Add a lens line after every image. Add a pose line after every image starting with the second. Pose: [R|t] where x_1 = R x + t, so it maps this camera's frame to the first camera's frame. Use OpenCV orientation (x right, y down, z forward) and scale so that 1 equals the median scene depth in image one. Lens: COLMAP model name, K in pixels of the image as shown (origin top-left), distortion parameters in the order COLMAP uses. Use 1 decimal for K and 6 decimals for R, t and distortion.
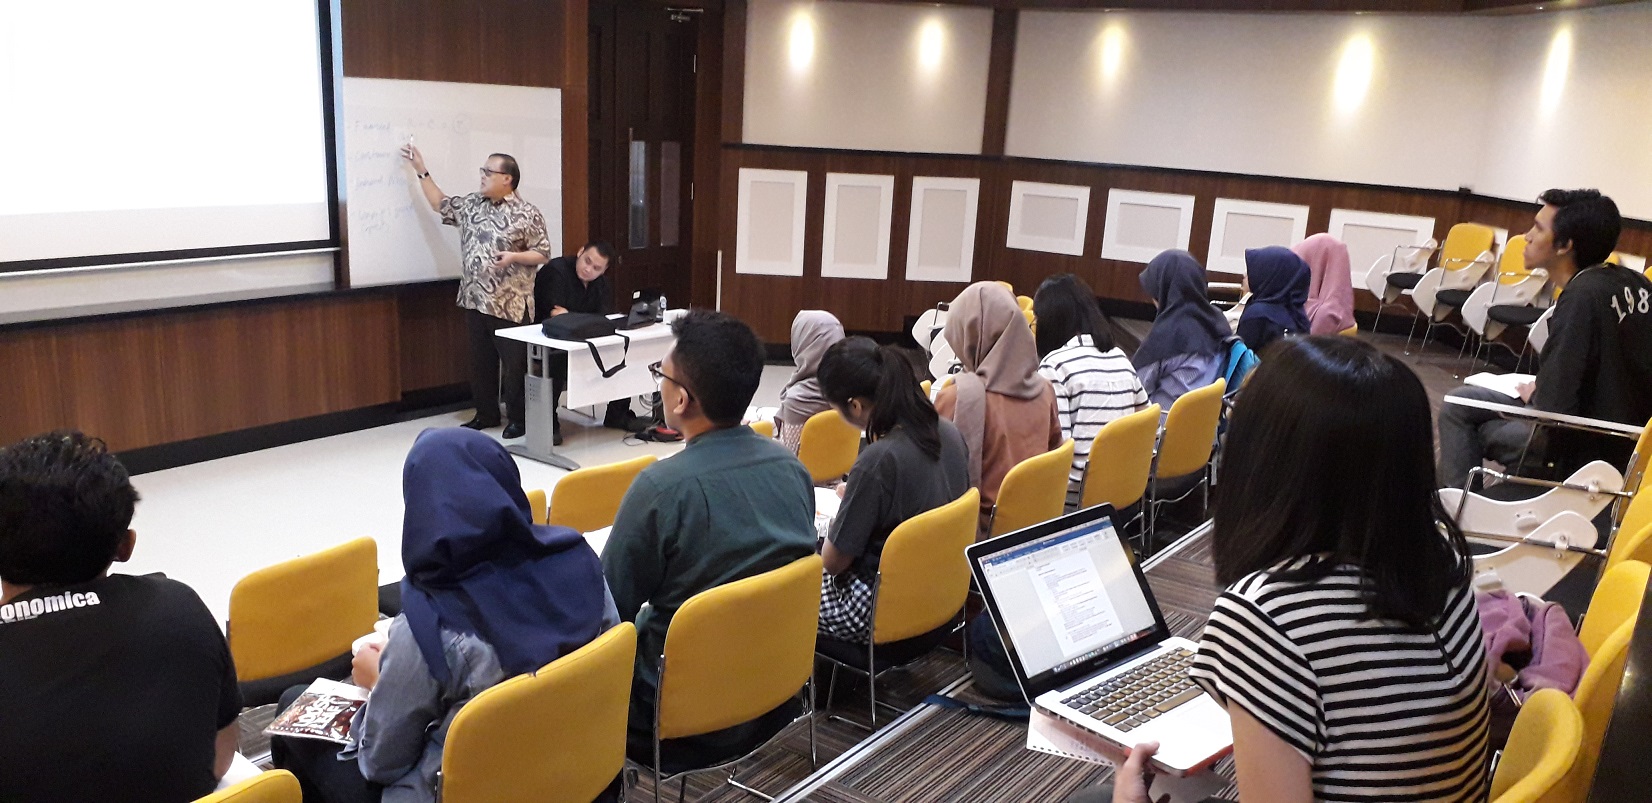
lens RADIAL K [[1357.6, 0, 821.2], [0, 1357.6, 409.9], [0, 0, 1]] dist [0.178974, -0.515462]
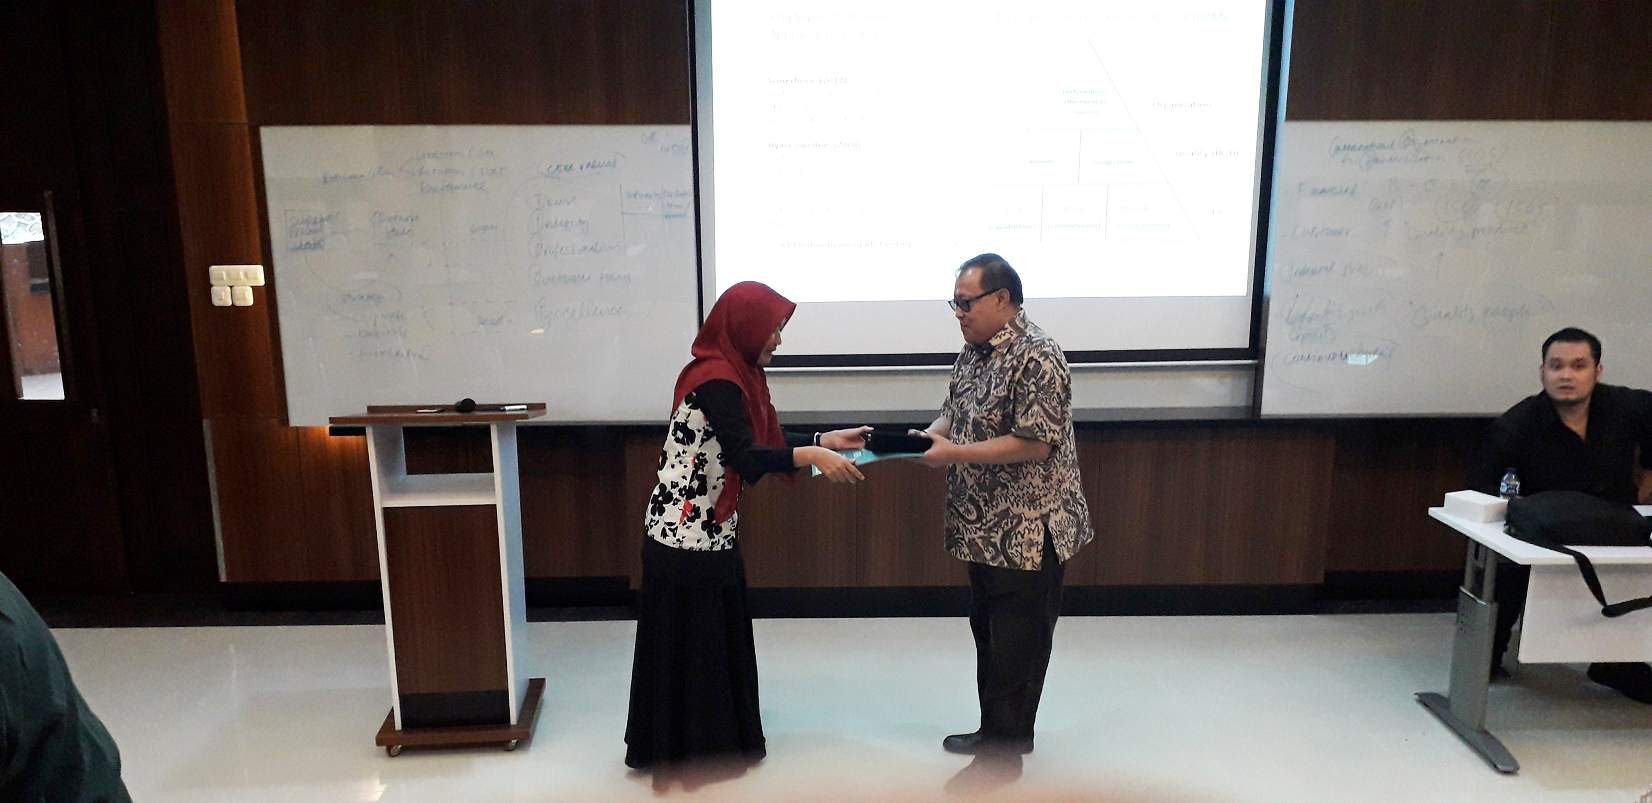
lens RADIAL K [[1357.6, 0, 821.2], [0, 1357.6, 409.9], [0, 0, 1]] dist [0.178974, -0.515462]
pose [[0.560804, 0.109079, -0.820732, 0.119320], [-0.134346, 0.990135, 0.039796, -0.090312], [0.816976, 0.087944, 0.569926, 0.402212]]
